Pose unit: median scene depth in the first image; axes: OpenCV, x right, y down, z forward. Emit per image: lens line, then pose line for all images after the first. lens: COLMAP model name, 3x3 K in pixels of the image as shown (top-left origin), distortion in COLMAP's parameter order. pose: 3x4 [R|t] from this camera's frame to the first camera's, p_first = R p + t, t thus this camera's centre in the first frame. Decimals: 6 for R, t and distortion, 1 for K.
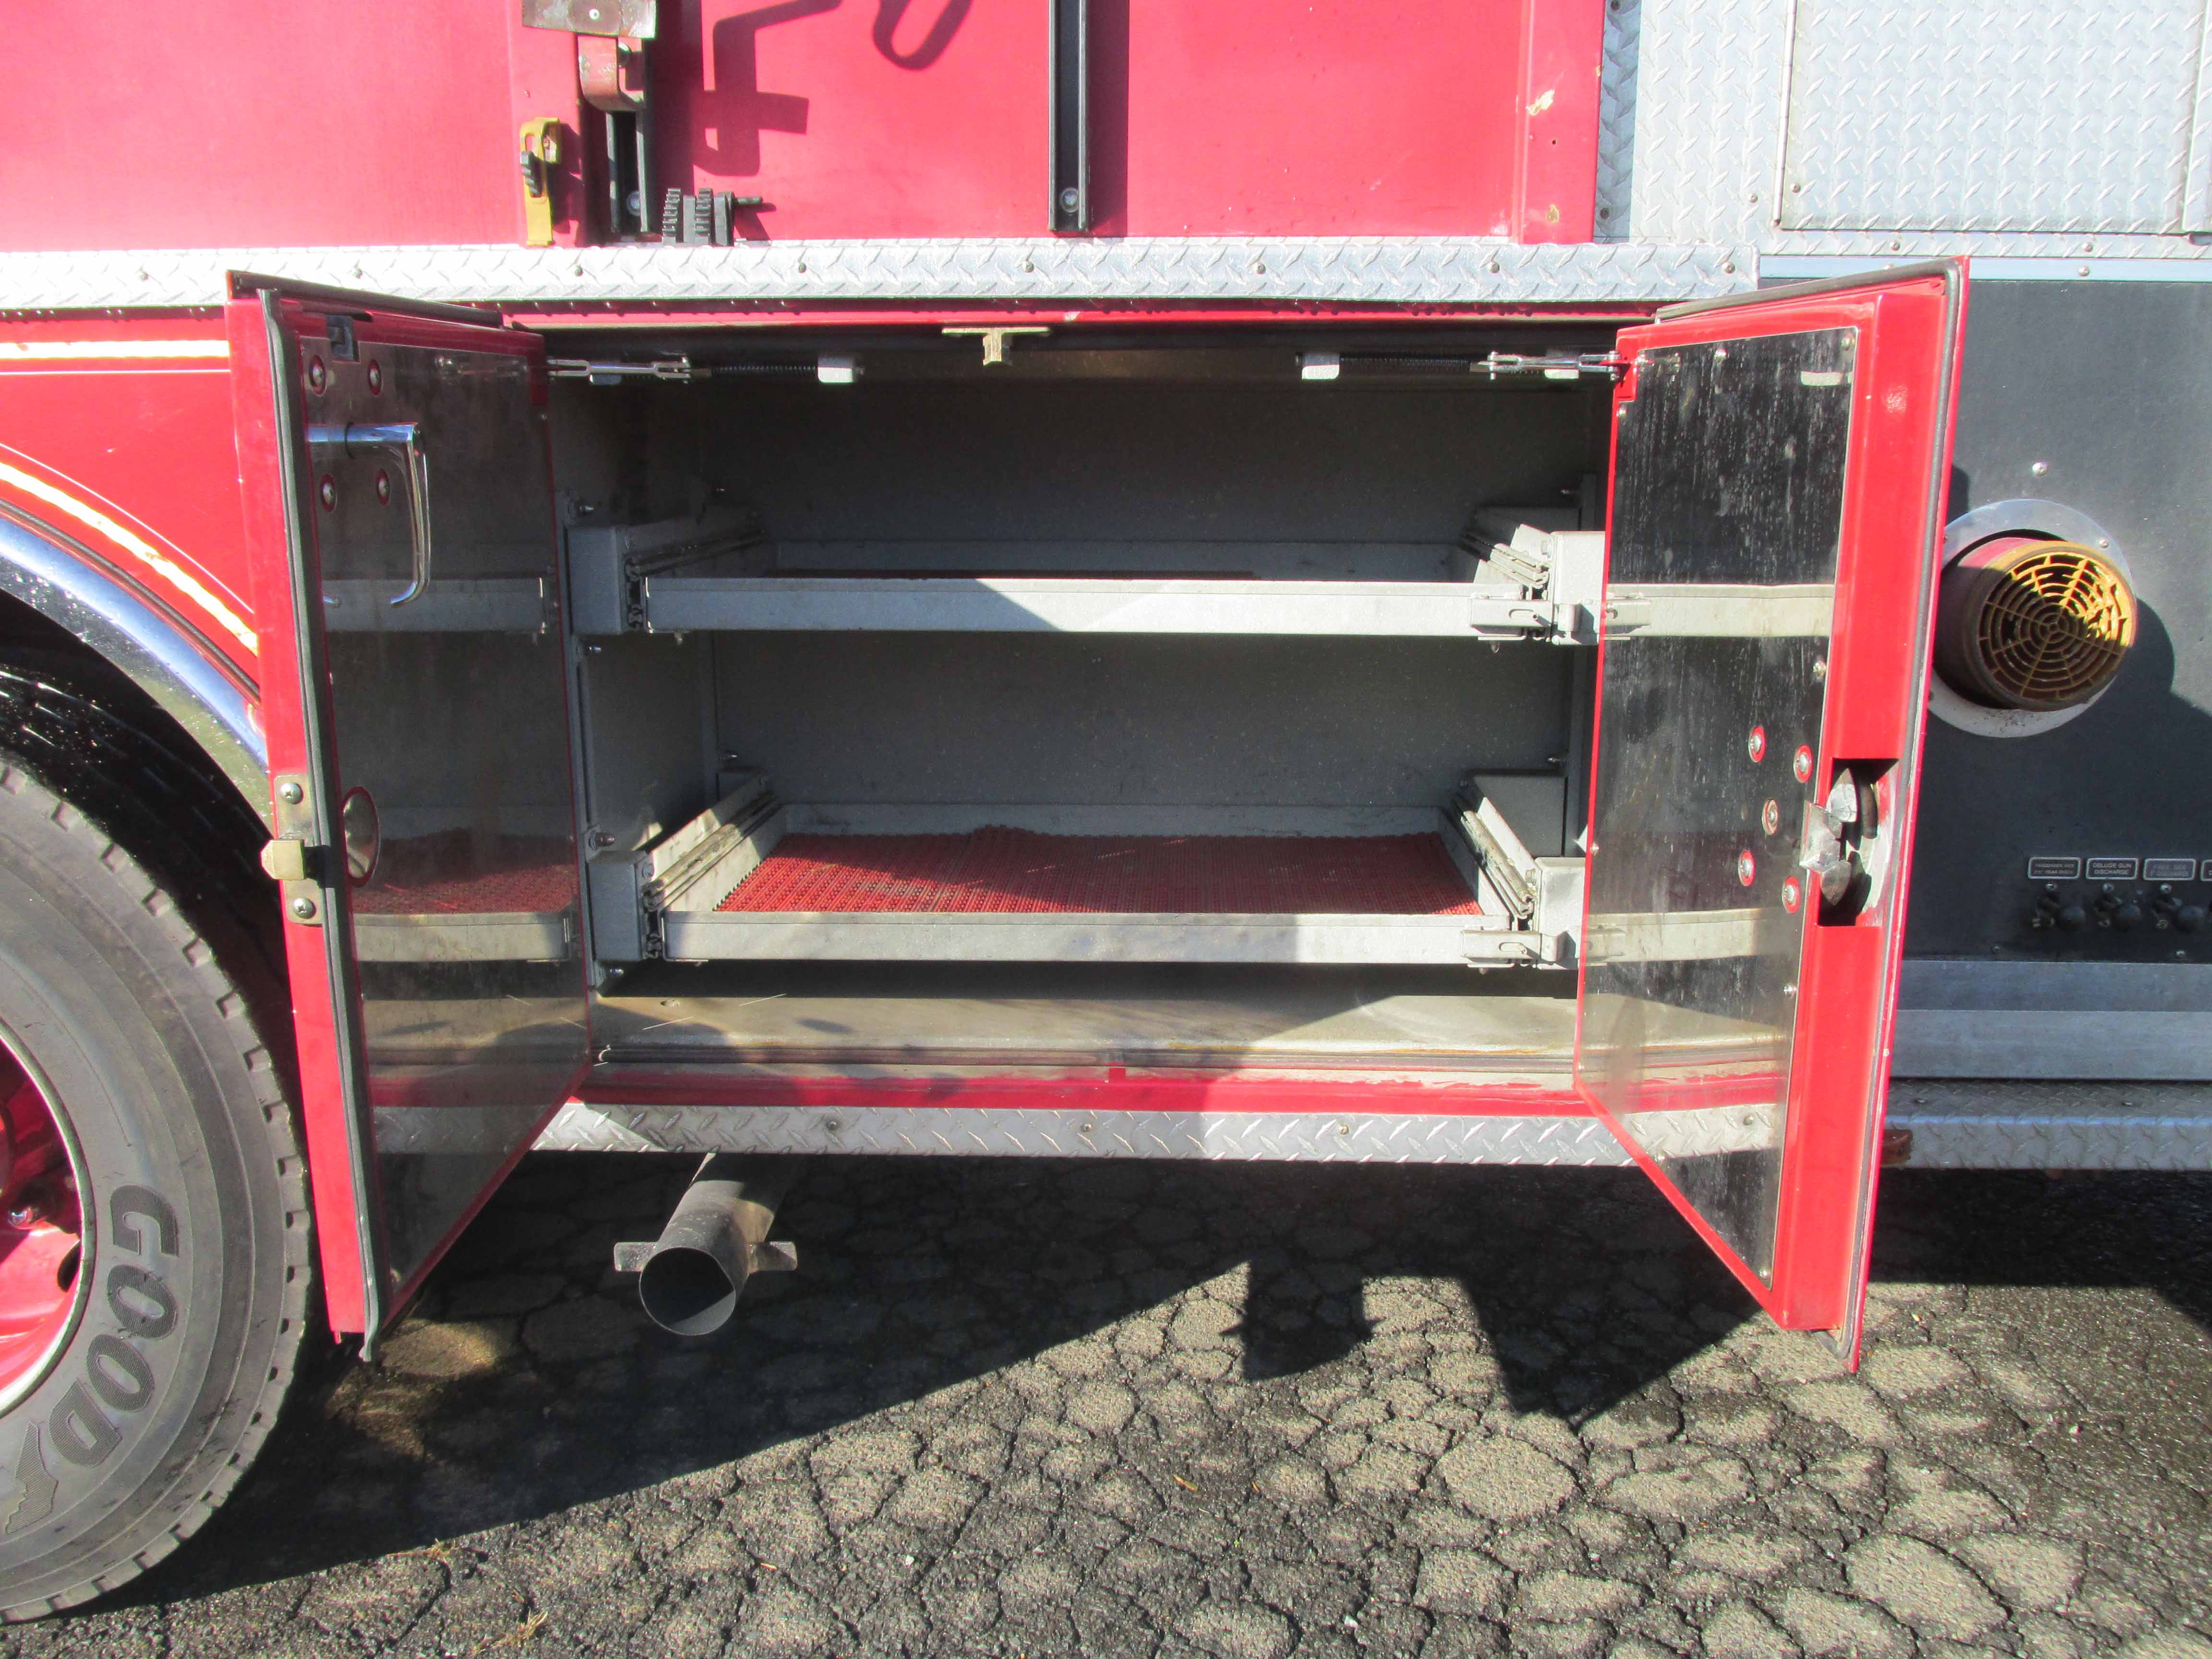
lens RADIAL K [[1857.7, 0, 1113.8], [0, 1857.7, 818.9], [0, 0, 1]] dist [-0.045675, 0.005218]
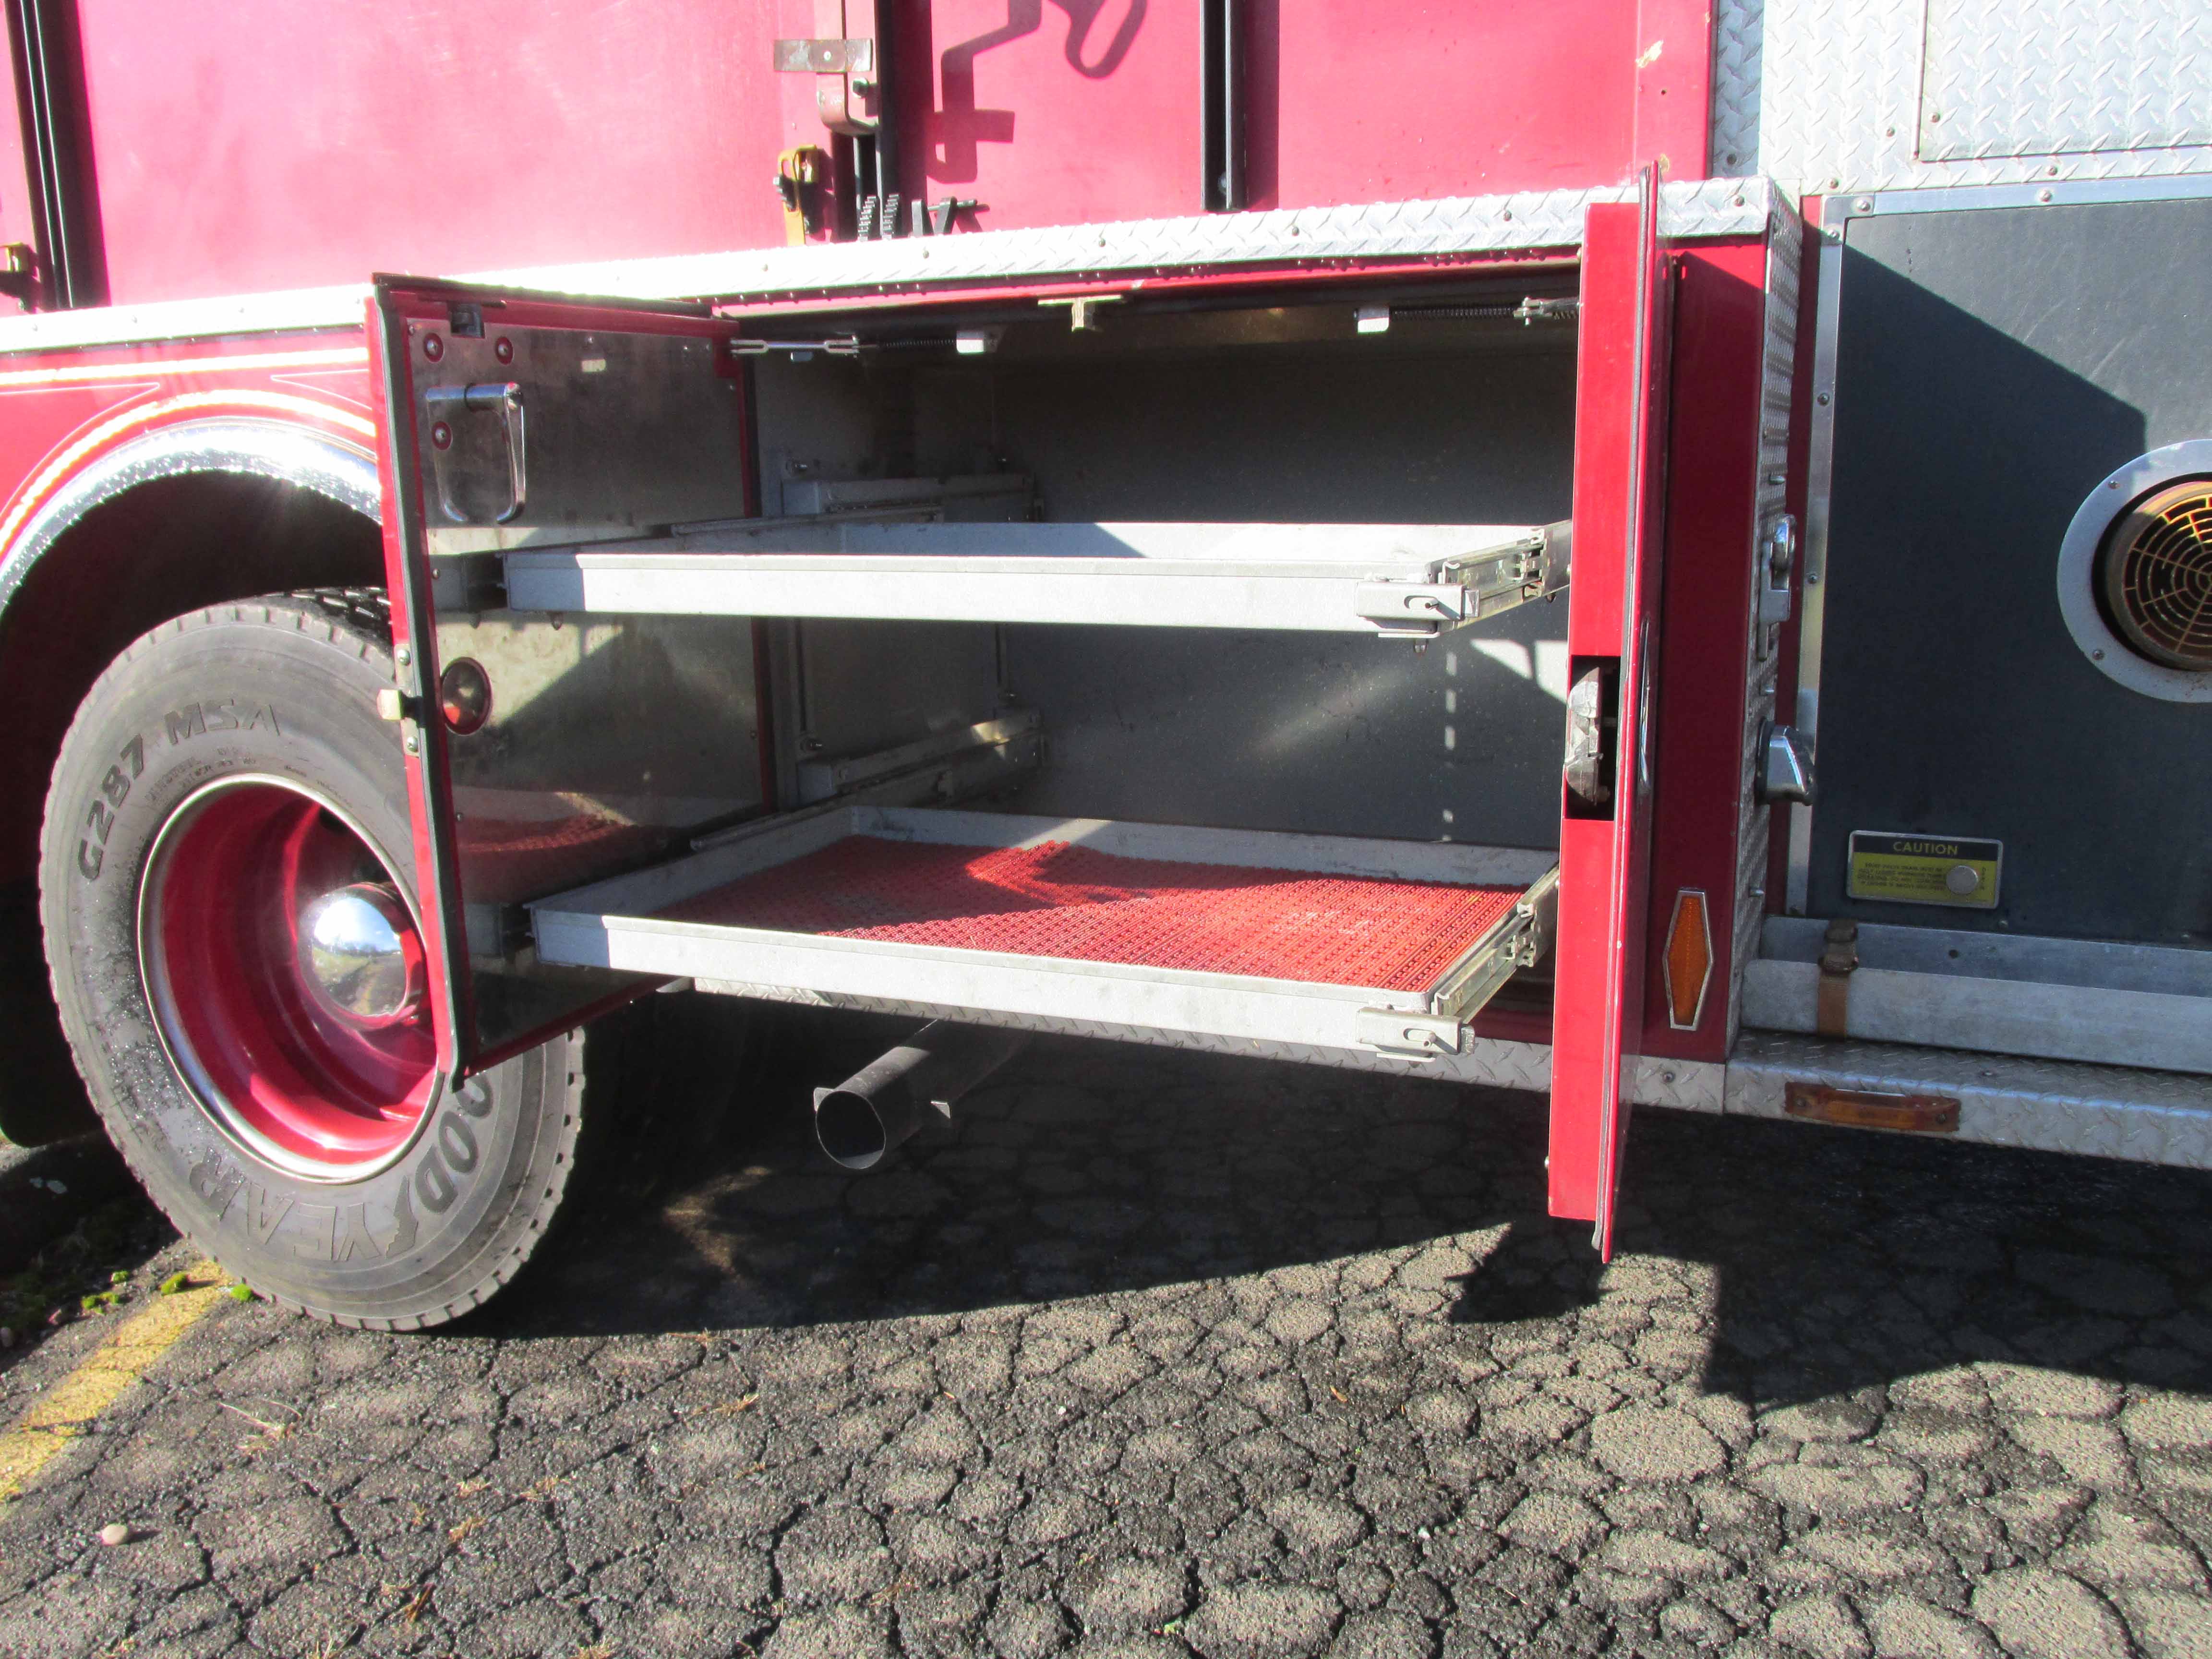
lens RADIAL K [[1865.0, 0, 1106.0], [0, 1865.0, 829.5], [0, 0, 1]] dist [-0.051857, 0.004928]
pose [[0.924922, 0.056919, -0.375872, 0.328086], [-0.059358, 0.998224, 0.005097, 0.044988], [0.375495, 0.017596, 0.926658, -0.039390]]
